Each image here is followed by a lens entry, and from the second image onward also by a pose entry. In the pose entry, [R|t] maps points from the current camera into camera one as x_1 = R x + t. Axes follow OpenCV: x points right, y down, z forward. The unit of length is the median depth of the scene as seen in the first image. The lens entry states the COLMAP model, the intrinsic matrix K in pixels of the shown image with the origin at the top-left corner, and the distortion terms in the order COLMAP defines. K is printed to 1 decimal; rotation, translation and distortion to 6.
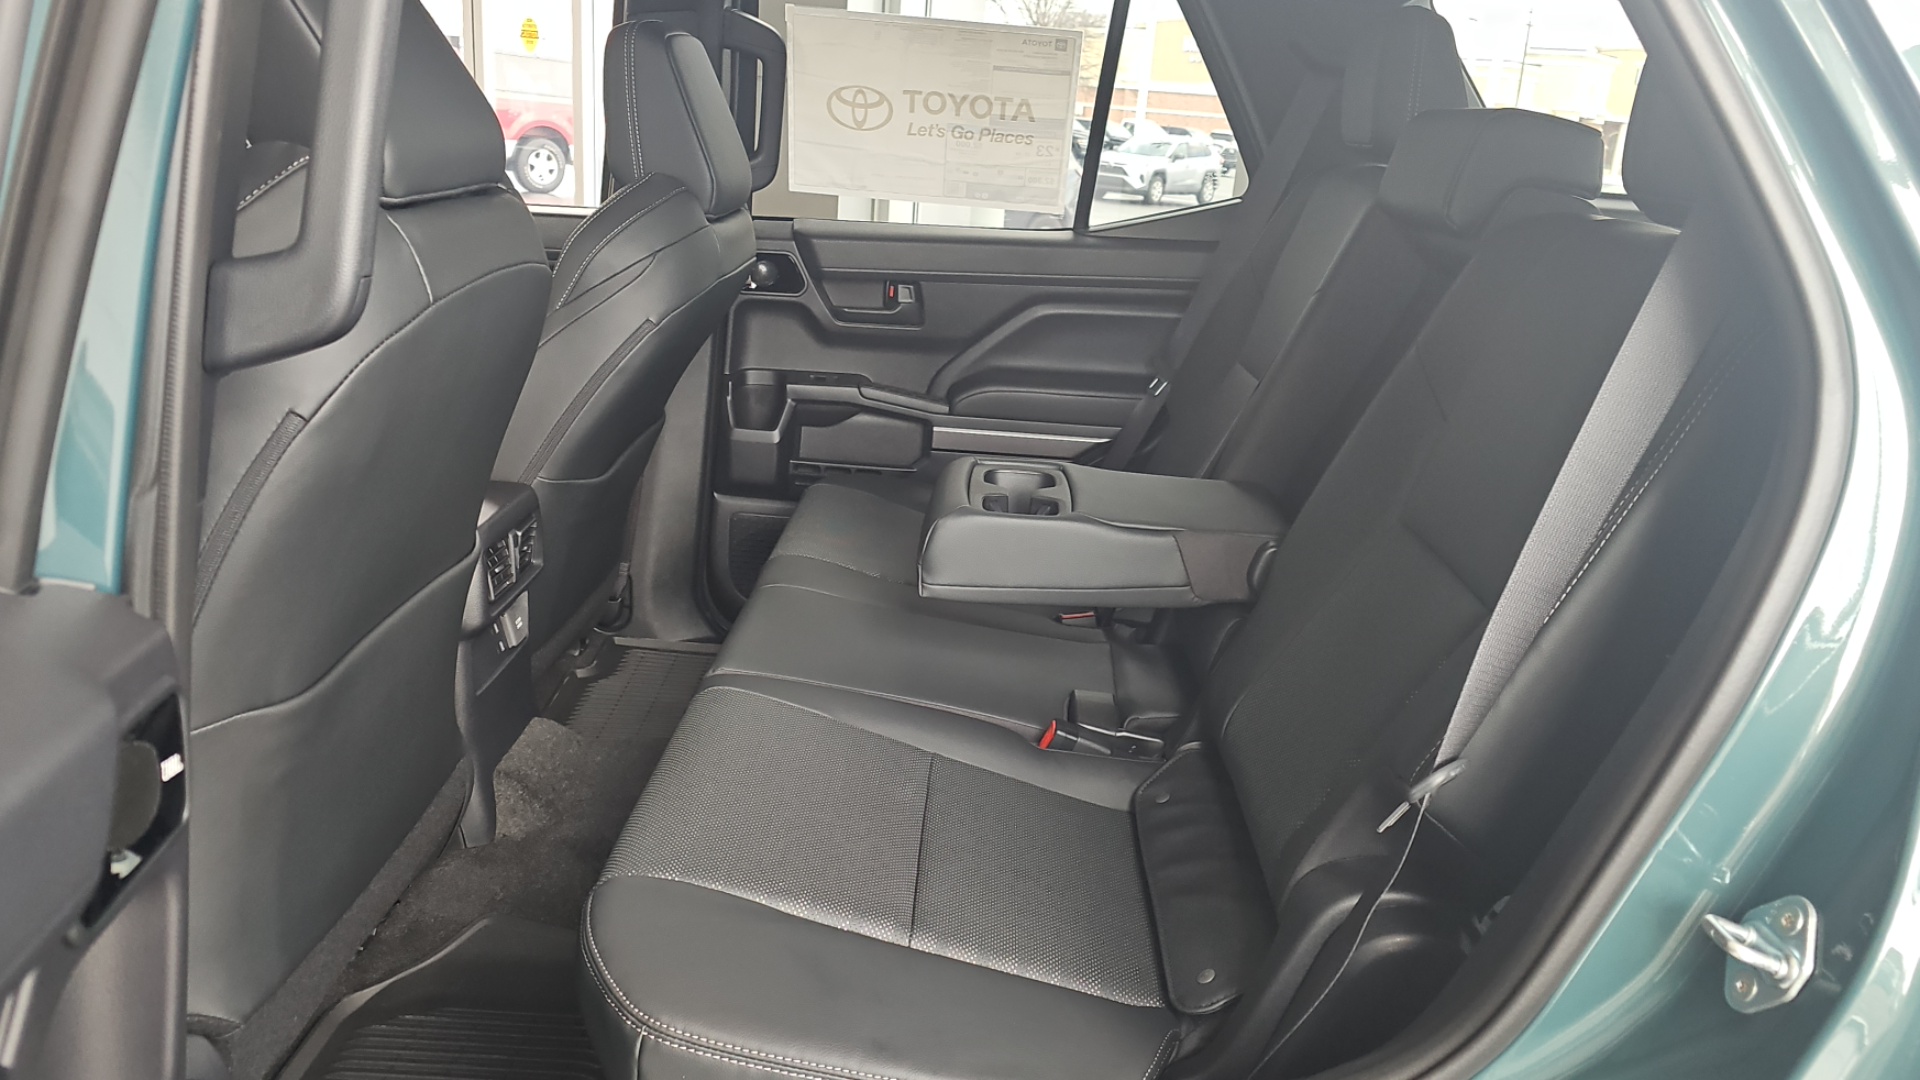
lens RADIAL K [[1354.2, 0, 962.5], [0, 1354.2, 544.7], [0, 0, 1]] dist [0.071729, -0.127075]
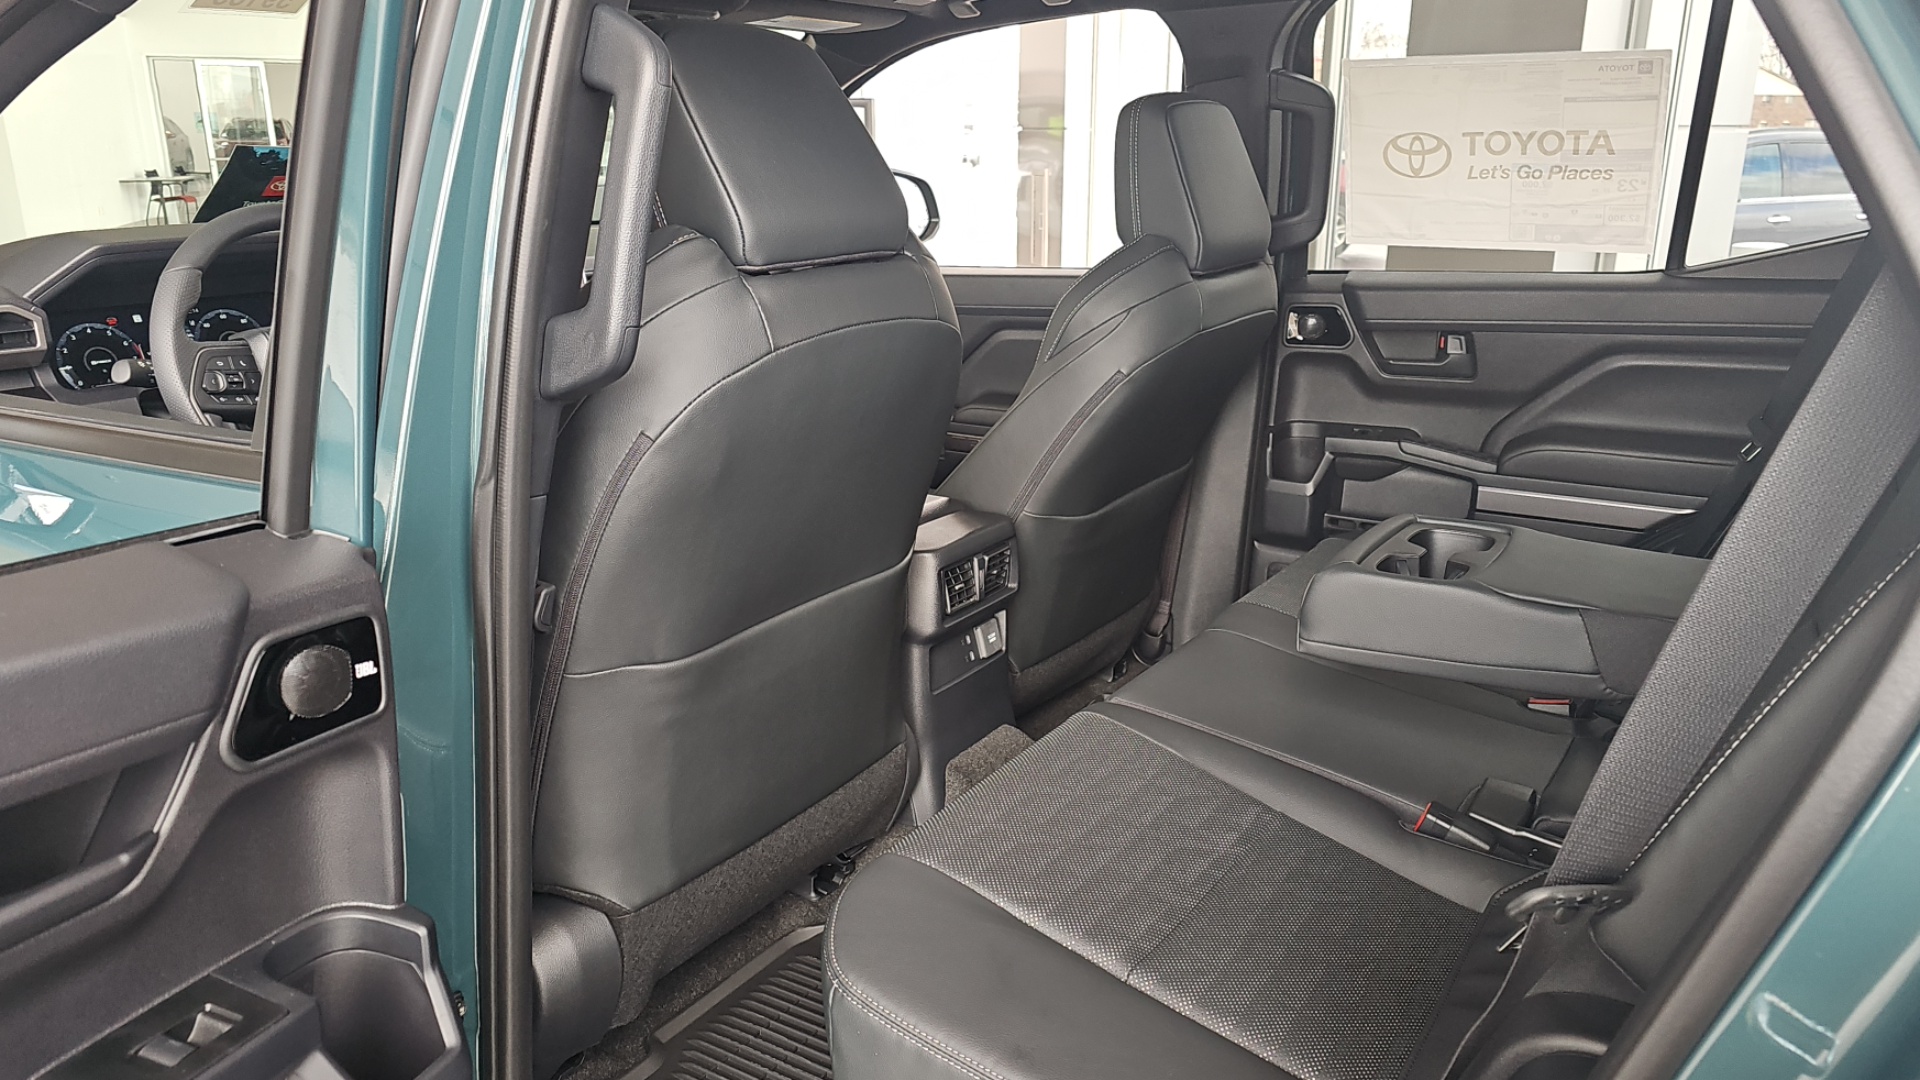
lens RADIAL K [[1333.5, 0, 959.6], [0, 1333.5, 546.3], [0, 0, 1]] dist [0.081600, -0.119290]
pose [[0.849371, 0.073074, -0.522713, 0.170675], [-0.093703, 0.995514, -0.013089, -0.000882], [0.519412, 0.060097, 0.852408, 0.031296]]
